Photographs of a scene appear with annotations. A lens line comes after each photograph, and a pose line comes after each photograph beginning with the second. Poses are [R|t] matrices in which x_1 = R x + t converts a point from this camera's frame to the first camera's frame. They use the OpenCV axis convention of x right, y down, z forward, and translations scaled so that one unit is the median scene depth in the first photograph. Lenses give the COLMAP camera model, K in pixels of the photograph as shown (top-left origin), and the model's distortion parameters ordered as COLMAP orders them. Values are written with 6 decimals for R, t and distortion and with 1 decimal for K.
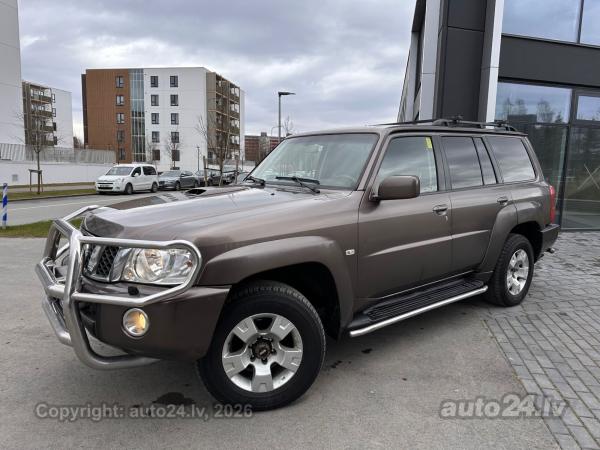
lens RADIAL K [[421.5, 0, 304.3], [0, 421.5, 226.2], [0, 0, 1]] dist [0.140762, -0.209764]
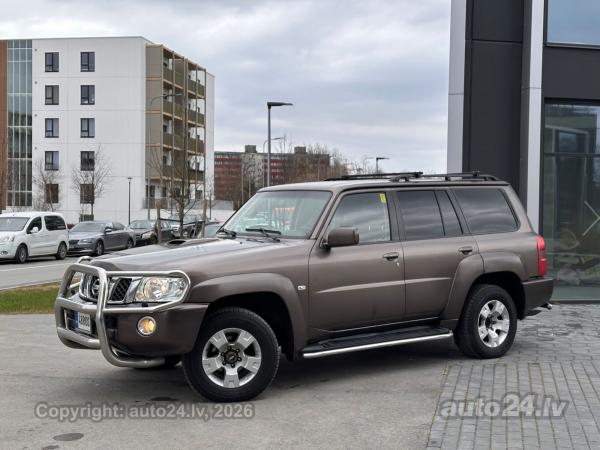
lens RADIAL K [[843.3, 0, 300.0], [0, 843.3, 225.0], [0, 0, 1]] dist [0.144370, -0.070739]
pose [[0.999273, -0.011295, -0.036399, 0.155806], [0.006813, 0.992629, -0.121003, 0.142613], [0.037498, 0.120667, 0.991985, -1.196761]]
